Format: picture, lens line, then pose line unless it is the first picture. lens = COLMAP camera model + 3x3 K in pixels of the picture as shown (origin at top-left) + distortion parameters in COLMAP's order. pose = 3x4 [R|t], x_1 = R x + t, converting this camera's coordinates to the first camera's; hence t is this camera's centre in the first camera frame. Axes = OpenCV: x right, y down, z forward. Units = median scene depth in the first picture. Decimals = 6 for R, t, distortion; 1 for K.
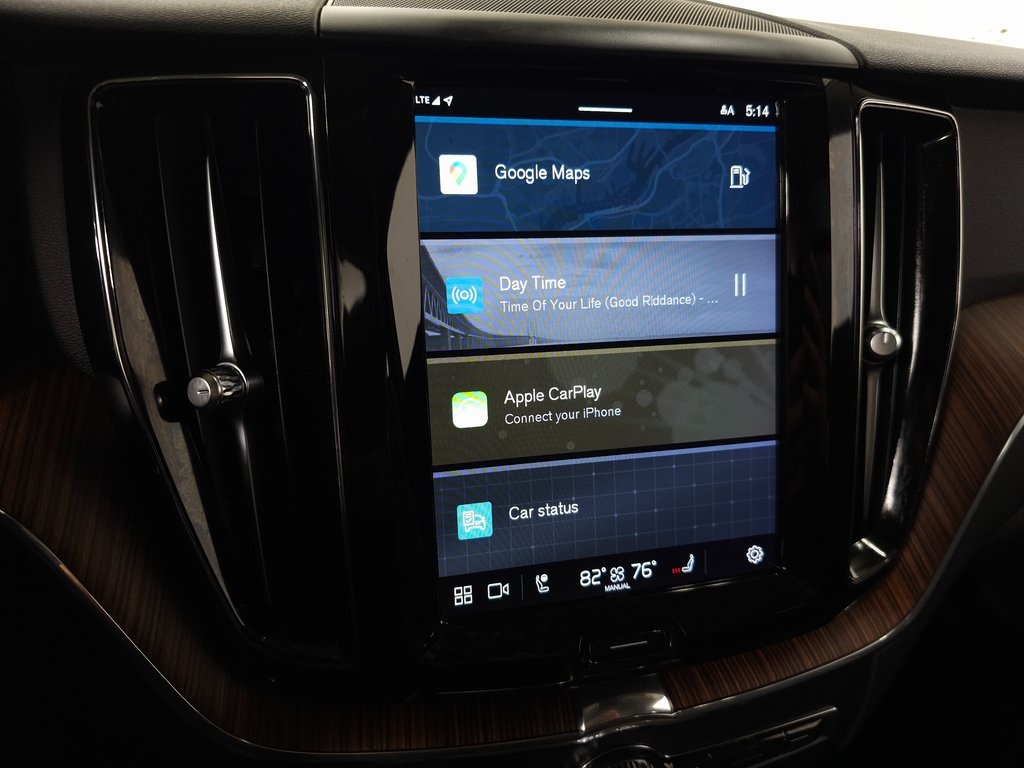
lens RADIAL K [[717.5, 0, 513.2], [0, 717.5, 391.3], [0, 0, 1]] dist [0.023936, -0.006488]
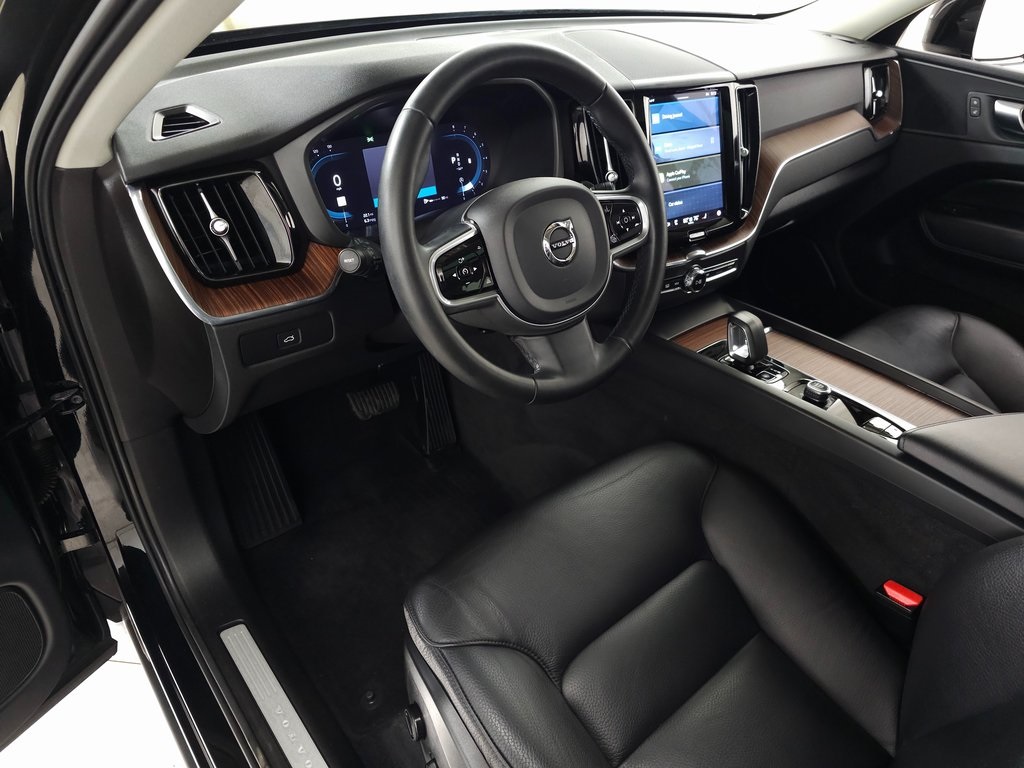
lens RADIAL K [[671.5, 0, 512.0], [0, 671.5, 384.0], [0, 0, 1]] dist [0.027592, -0.000305]
pose [[0.955905, -0.176722, 0.234553, -1.852007], [0.135759, 0.974129, 0.180672, 0.336446], [-0.260414, -0.140863, 0.955166, -2.451330]]
